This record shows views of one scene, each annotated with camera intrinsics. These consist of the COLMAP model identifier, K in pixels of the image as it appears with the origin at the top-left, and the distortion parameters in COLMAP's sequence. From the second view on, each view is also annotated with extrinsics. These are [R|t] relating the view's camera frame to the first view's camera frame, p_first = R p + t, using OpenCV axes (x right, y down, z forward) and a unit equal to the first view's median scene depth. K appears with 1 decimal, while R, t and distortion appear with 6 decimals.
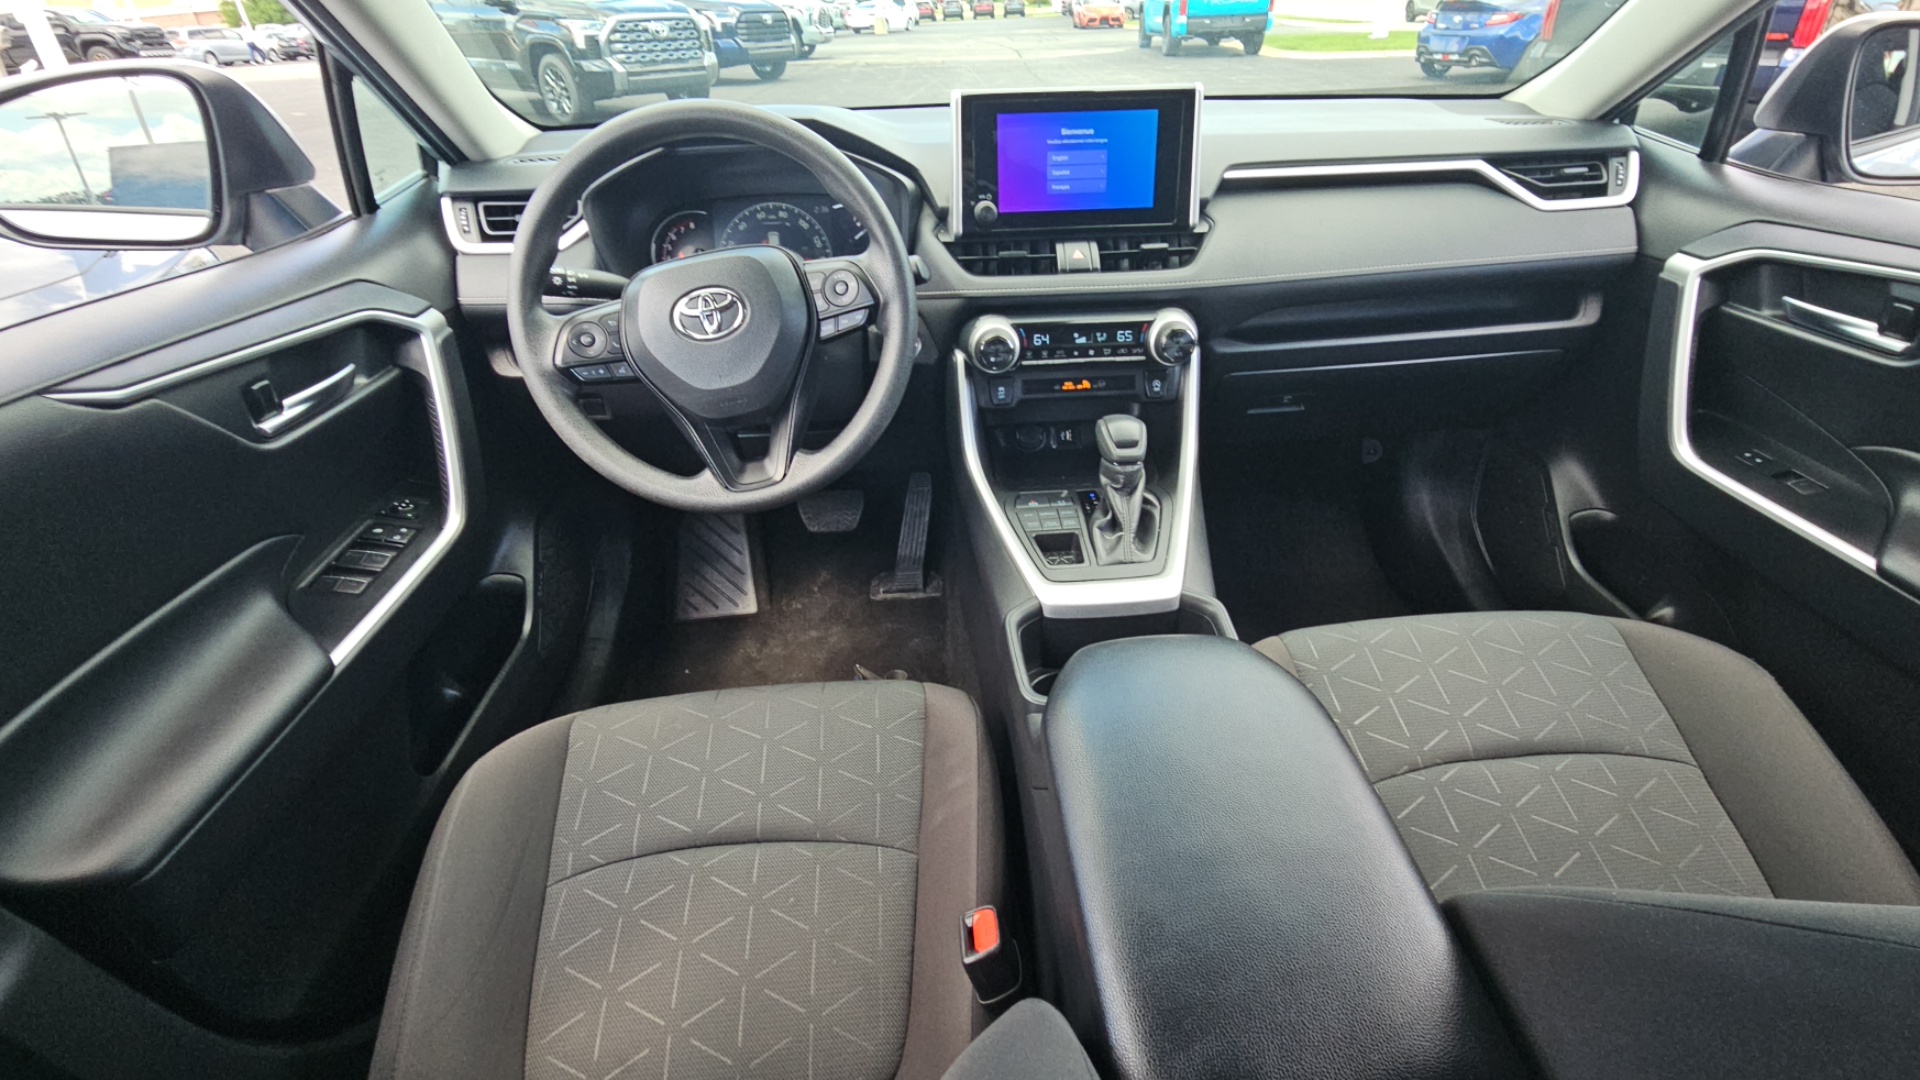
lens RADIAL K [[862.2, 0, 979.4], [0, 862.2, 539.7], [0, 0, 1]] dist [0.009756, -0.006823]
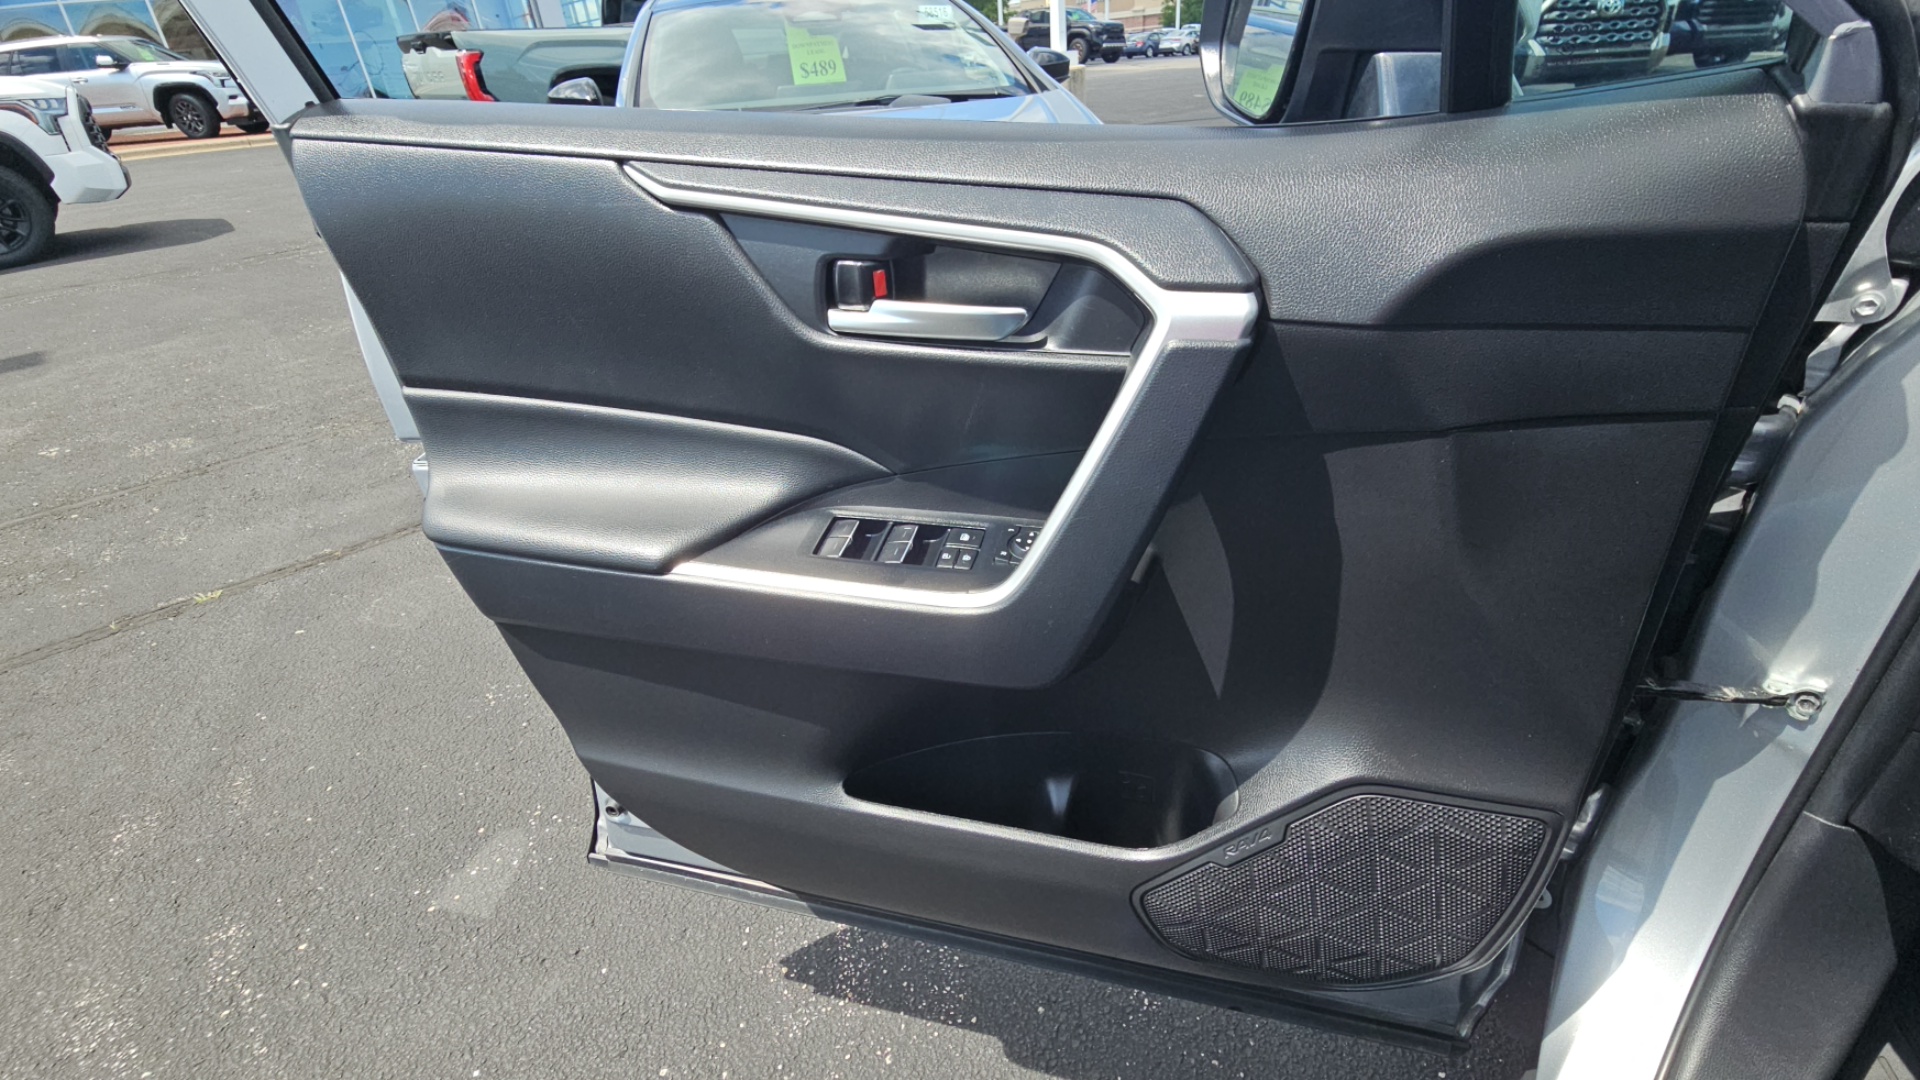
lens RADIAL K [[862.2, 0, 968.0], [0, 862.2, 537.3], [0, 0, 1]] dist [0.009756, -0.006823]
pose [[0.674427, 0.361732, -0.643660, -0.695838], [-0.361123, 0.921985, 0.139763, -0.131659], [0.644002, 0.138180, 0.752441, 0.494630]]
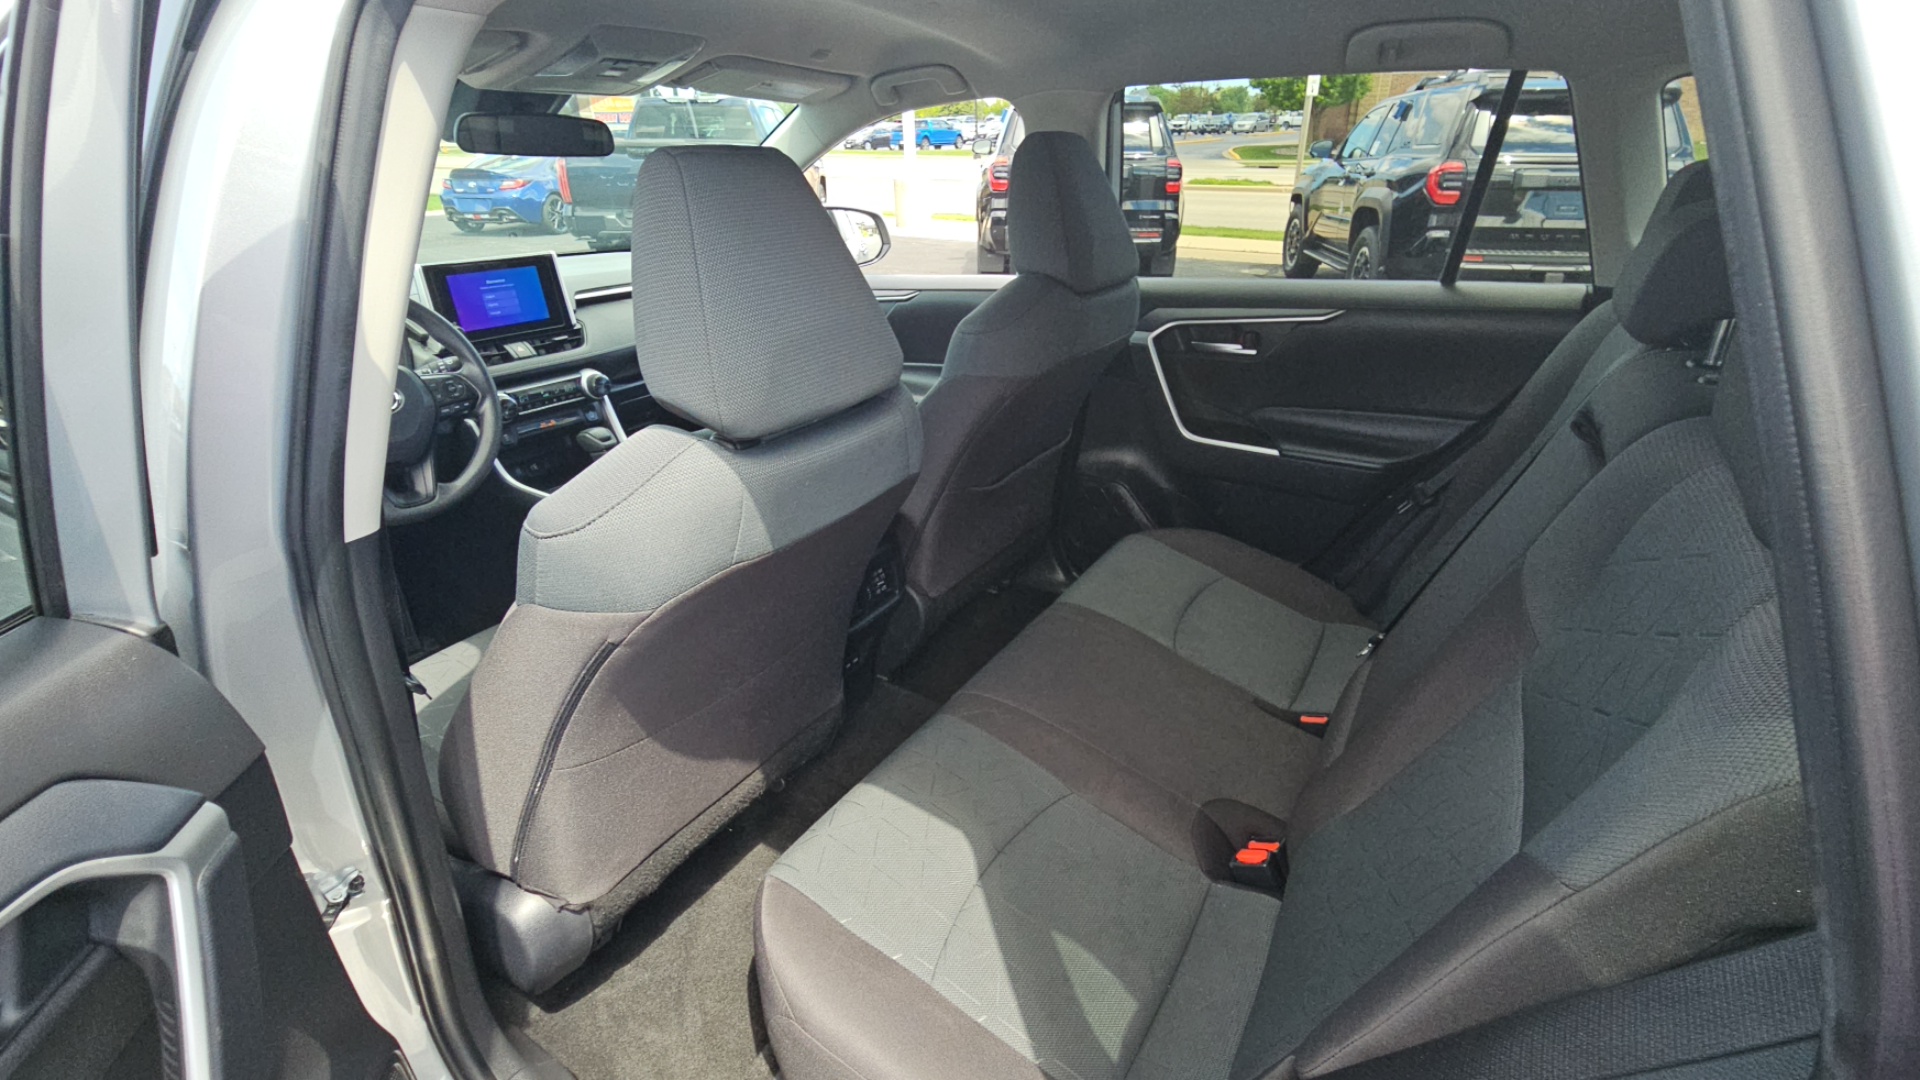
lens RADIAL K [[862.2, 0, 978.3], [0, 862.2, 544.1], [0, 0, 1]] dist [0.009756, -0.006823]
pose [[0.572197, -0.321123, 0.754633, -0.748325], [0.425089, 0.903029, 0.061950, 0.281393], [-0.701349, 0.285339, 0.653216, -0.604499]]
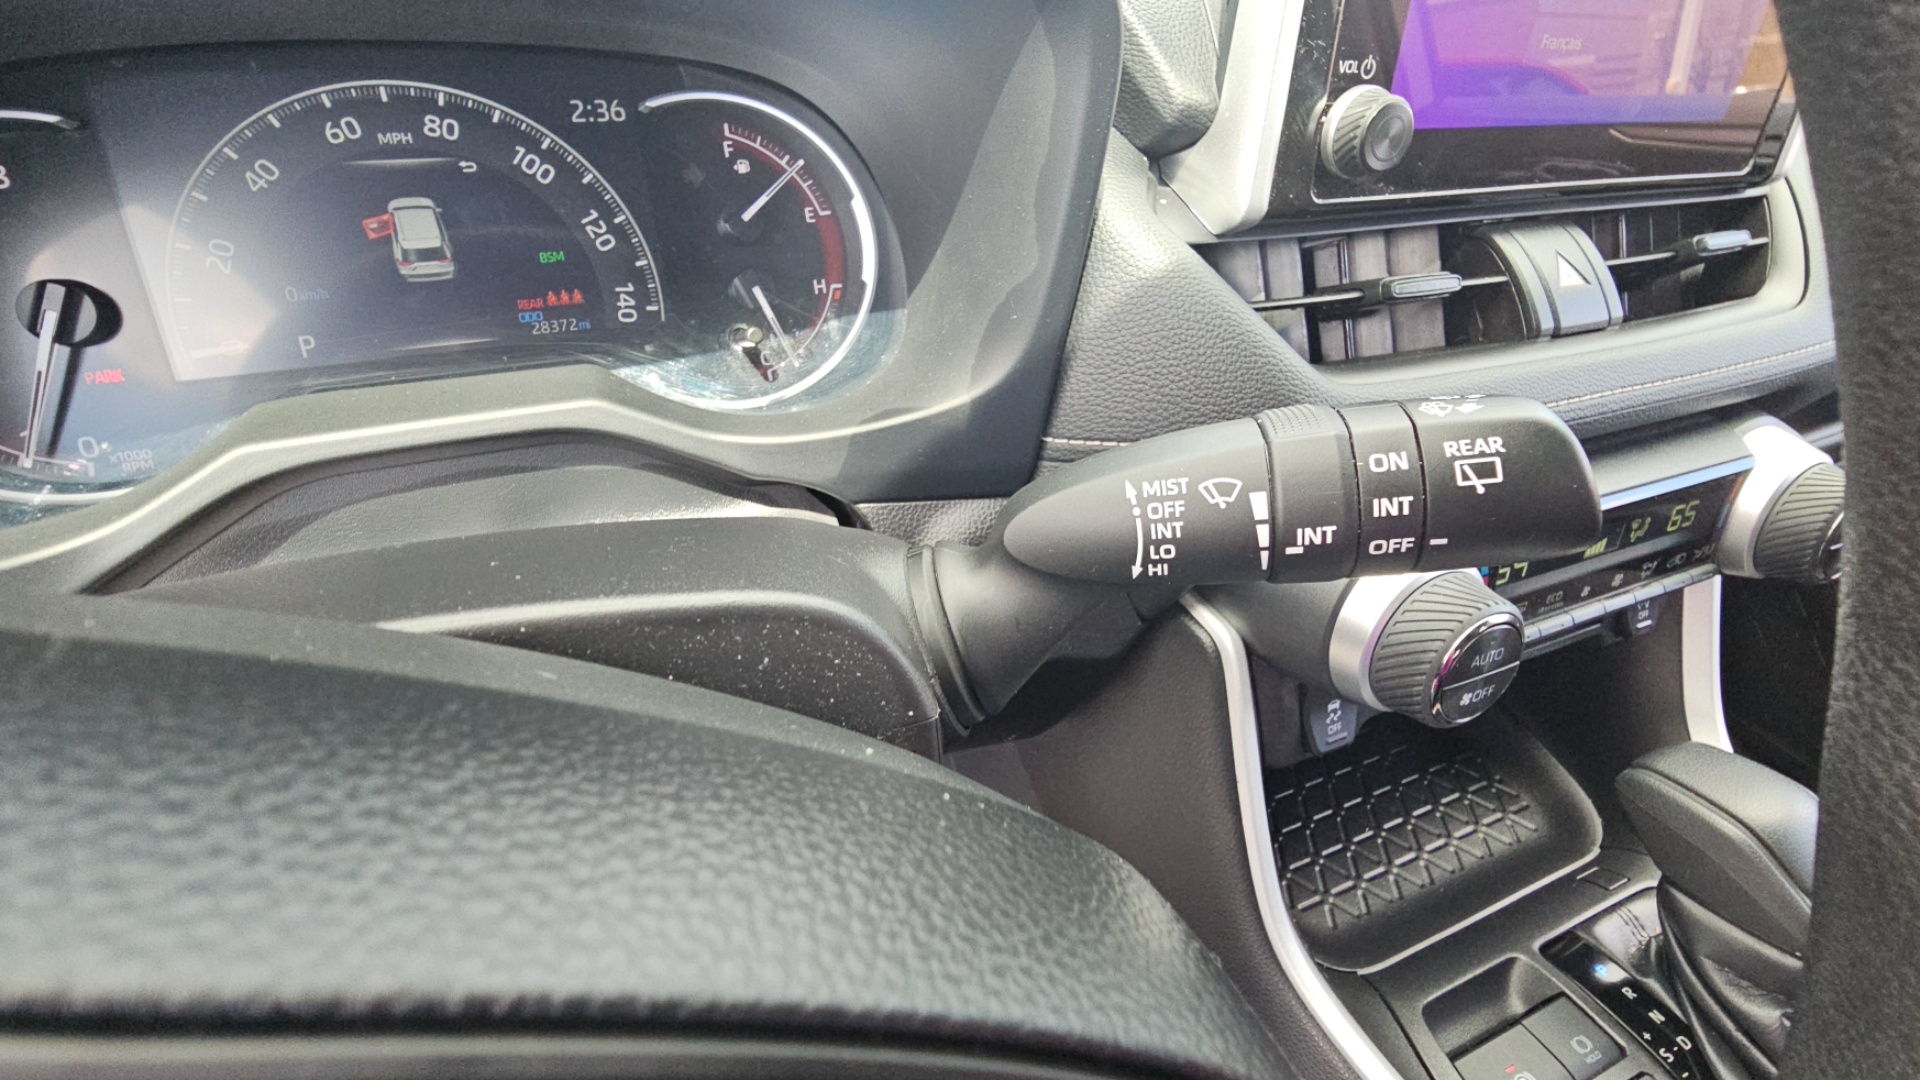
lens RADIAL K [[862.2, 0, 975.7], [0, 862.2, 545.5], [0, 0, 1]] dist [0.009756, -0.006823]
pose [[0.936286, -0.141162, 0.321622, -0.192376], [0.114371, 0.988308, 0.100826, -0.280946], [-0.332095, -0.057617, 0.941485, 0.749197]]
